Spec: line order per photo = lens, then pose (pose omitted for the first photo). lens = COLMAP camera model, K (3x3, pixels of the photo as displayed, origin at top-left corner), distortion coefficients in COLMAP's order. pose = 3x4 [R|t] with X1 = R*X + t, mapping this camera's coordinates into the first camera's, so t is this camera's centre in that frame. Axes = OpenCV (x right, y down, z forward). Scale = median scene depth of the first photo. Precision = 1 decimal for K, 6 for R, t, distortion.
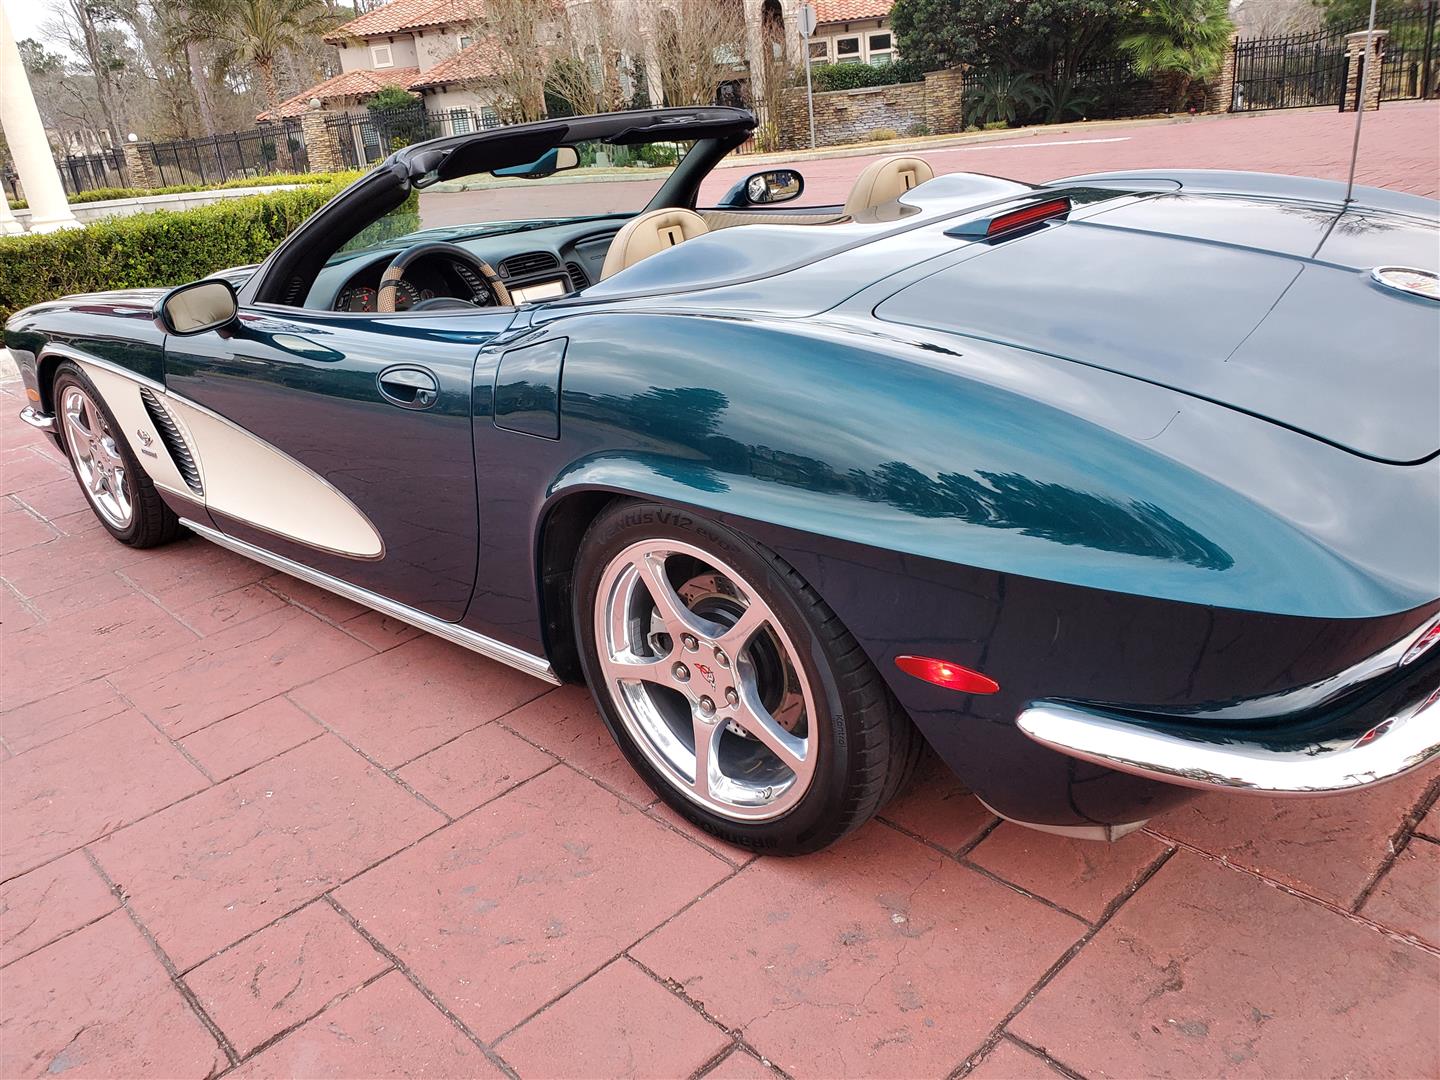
lens RADIAL K [[1145.7, 0, 646.0], [0, 1145.7, 569.6], [0, 0, 1]] dist [0.032700, -0.012359]
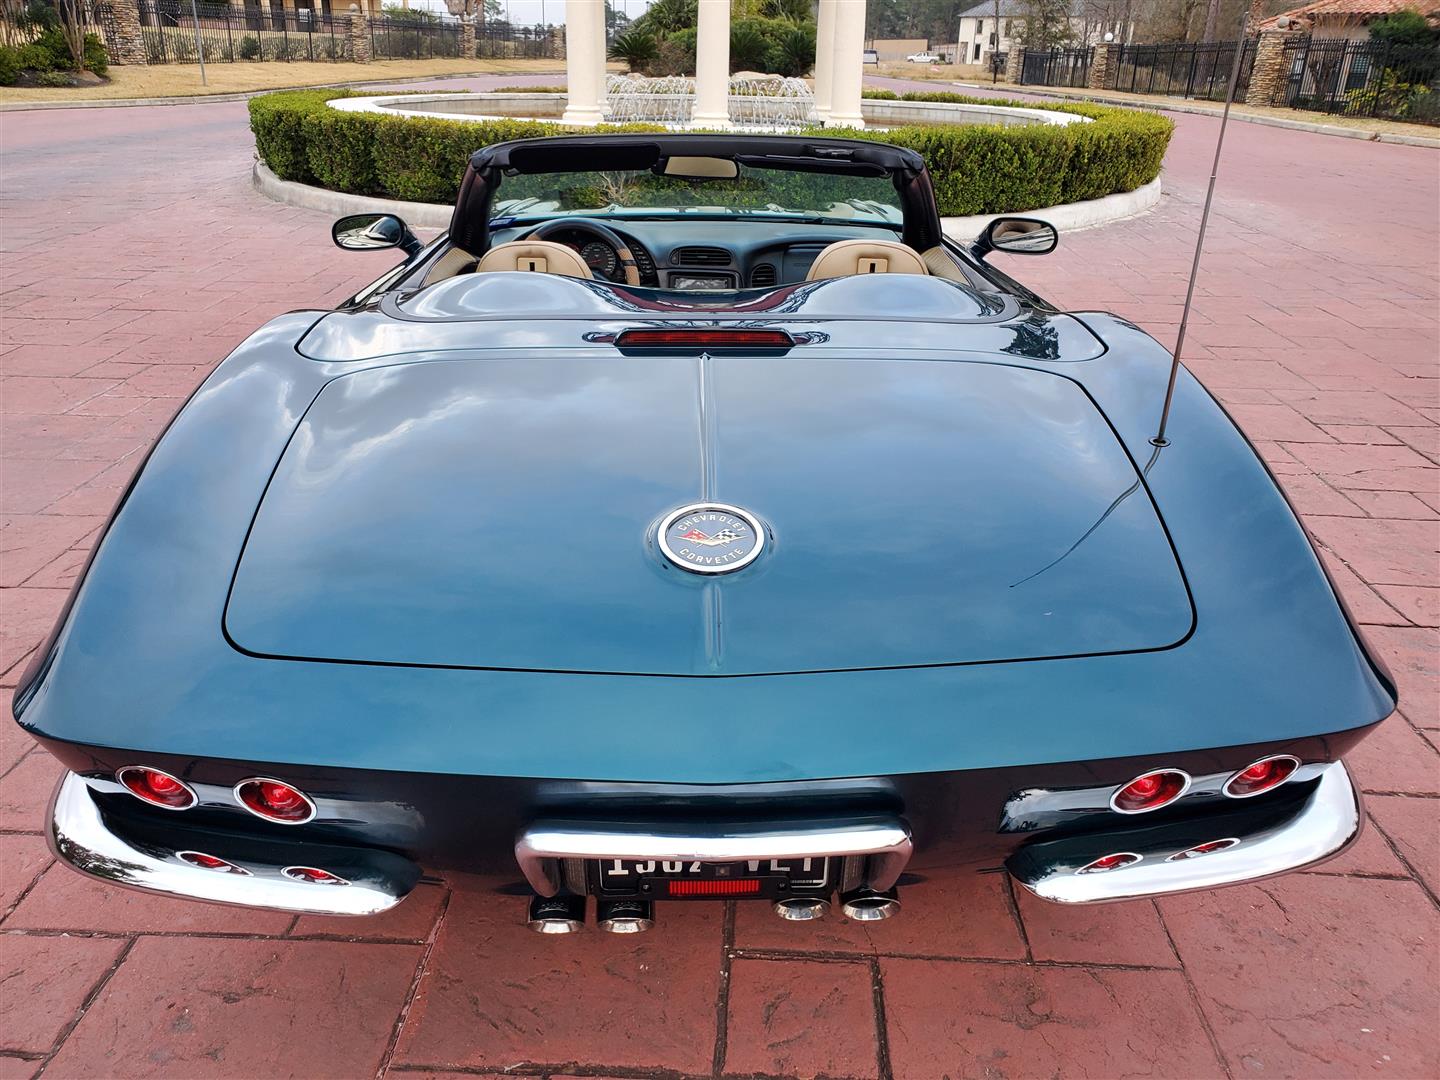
lens RADIAL K [[1145.7, 0, 715.3], [0, 1145.7, 528.6], [0, 0, 1]] dist [0.032700, -0.012359]
pose [[0.708556, 0.375215, -0.597631, 0.097713], [-0.343973, 0.923136, 0.171763, -0.032632], [0.616143, 0.083865, 0.783157, 0.026311]]
